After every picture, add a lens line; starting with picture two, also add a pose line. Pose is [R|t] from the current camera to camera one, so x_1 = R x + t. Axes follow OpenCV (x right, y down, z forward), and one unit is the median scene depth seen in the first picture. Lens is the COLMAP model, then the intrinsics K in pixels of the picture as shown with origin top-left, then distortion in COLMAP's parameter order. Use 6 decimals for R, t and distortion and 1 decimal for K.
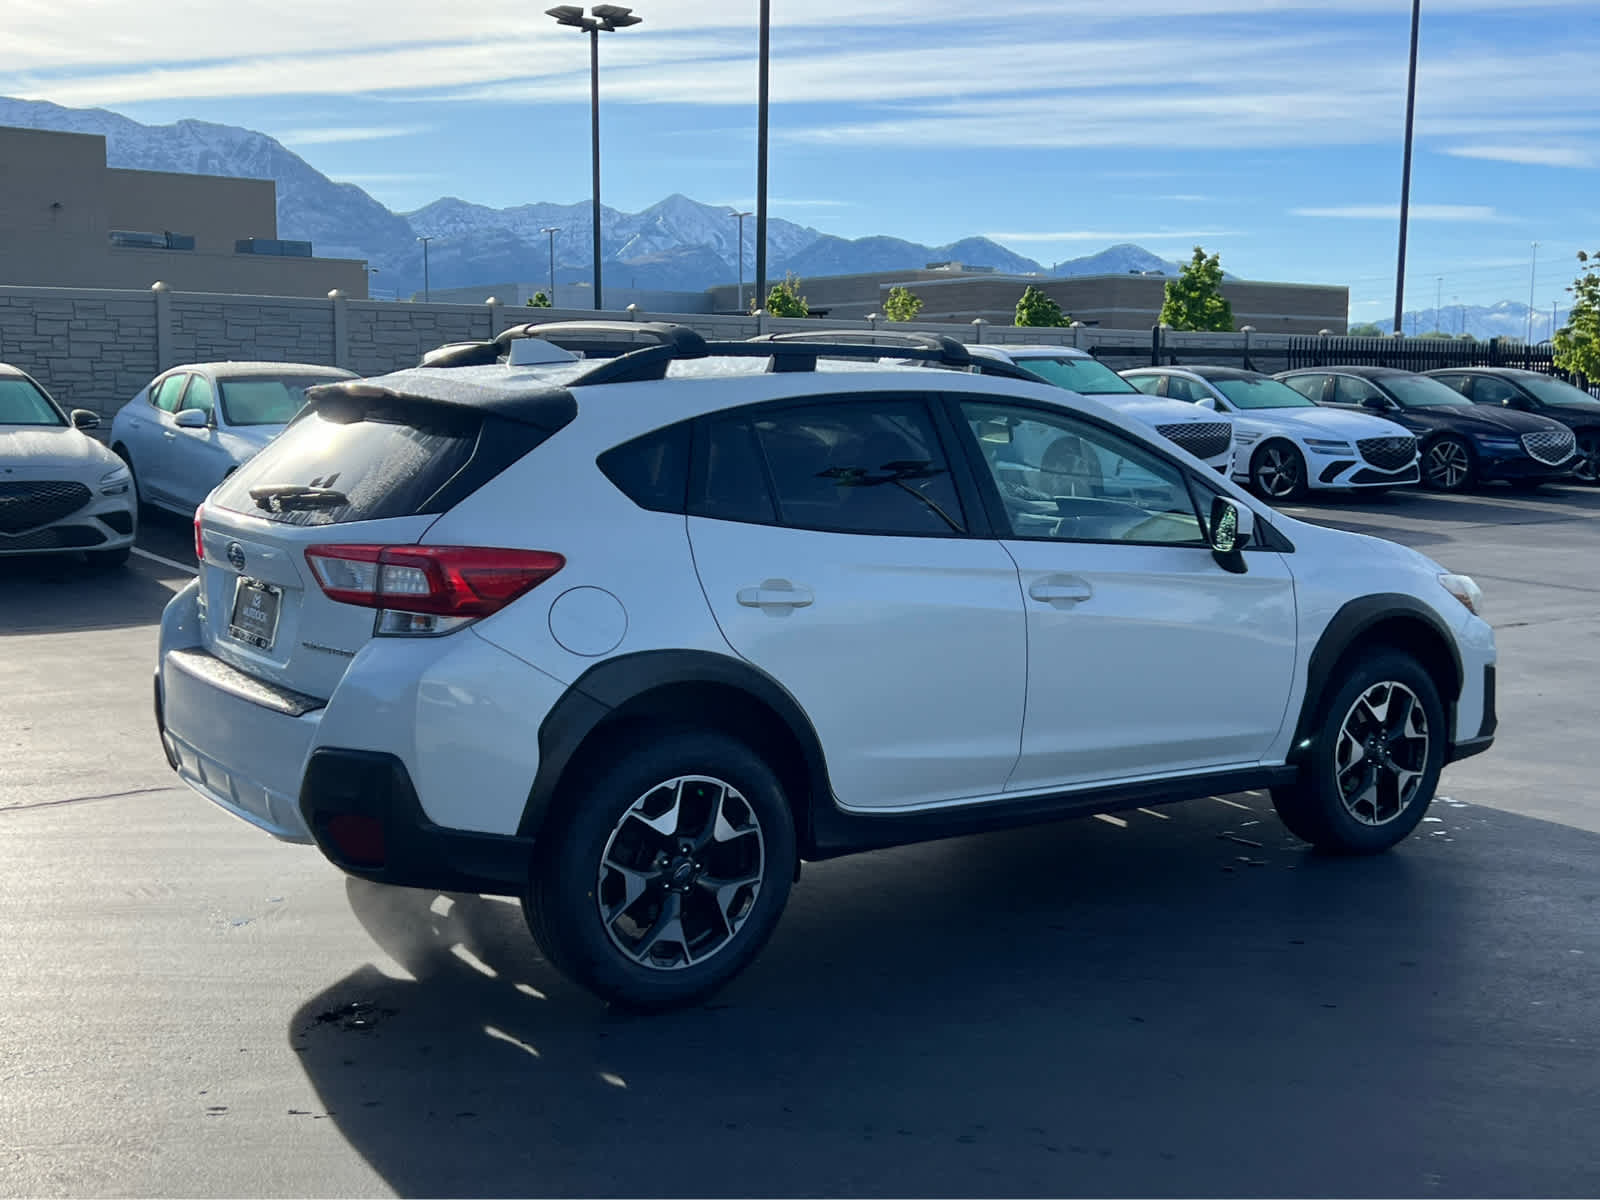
lens RADIAL K [[1823.7, 0, 805.2], [0, 1823.7, 593.4], [0, 0, 1]] dist [0.176300, -0.464932]
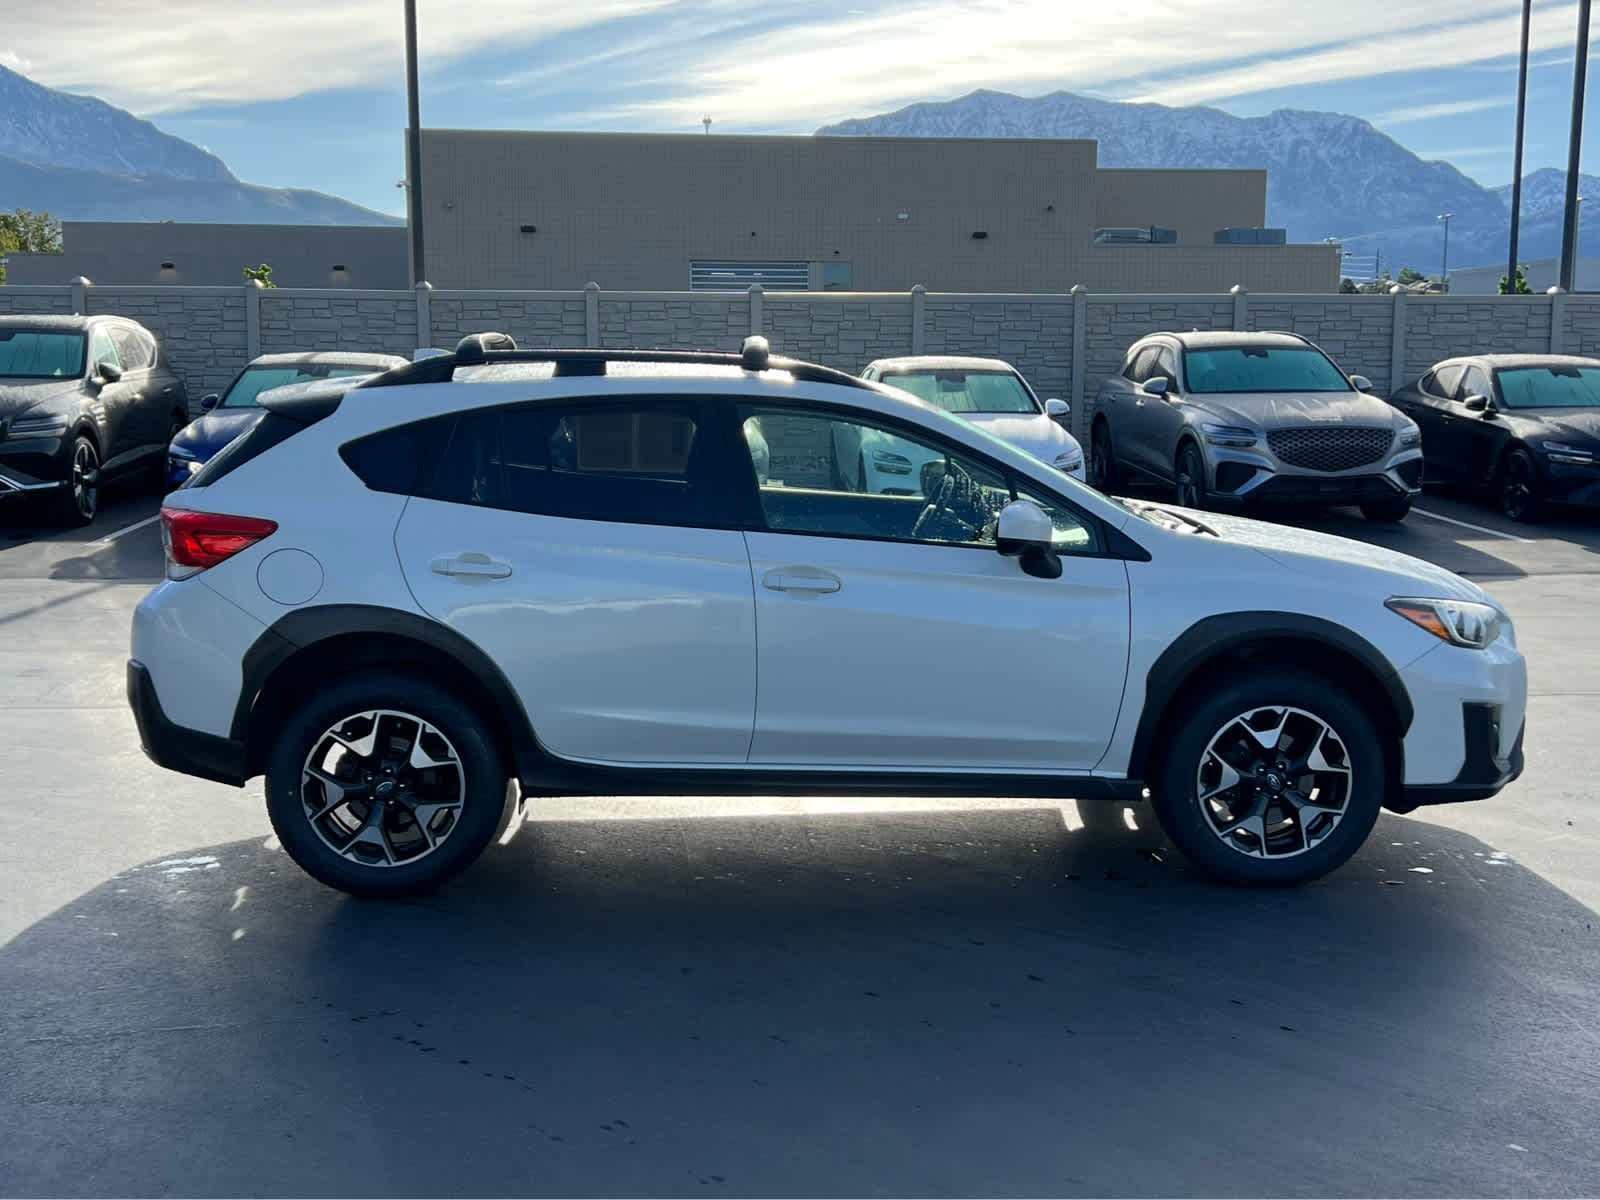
lens RADIAL K [[1823.7, 0, 805.2], [0, 1823.7, 593.4], [0, 0, 1]] dist [0.176300, -0.464932]
pose [[0.841008, 0.063500, -0.537283, 0.686235], [-0.058824, 0.997933, 0.025867, -0.021287], [0.537815, 0.009851, 0.843005, 0.099165]]
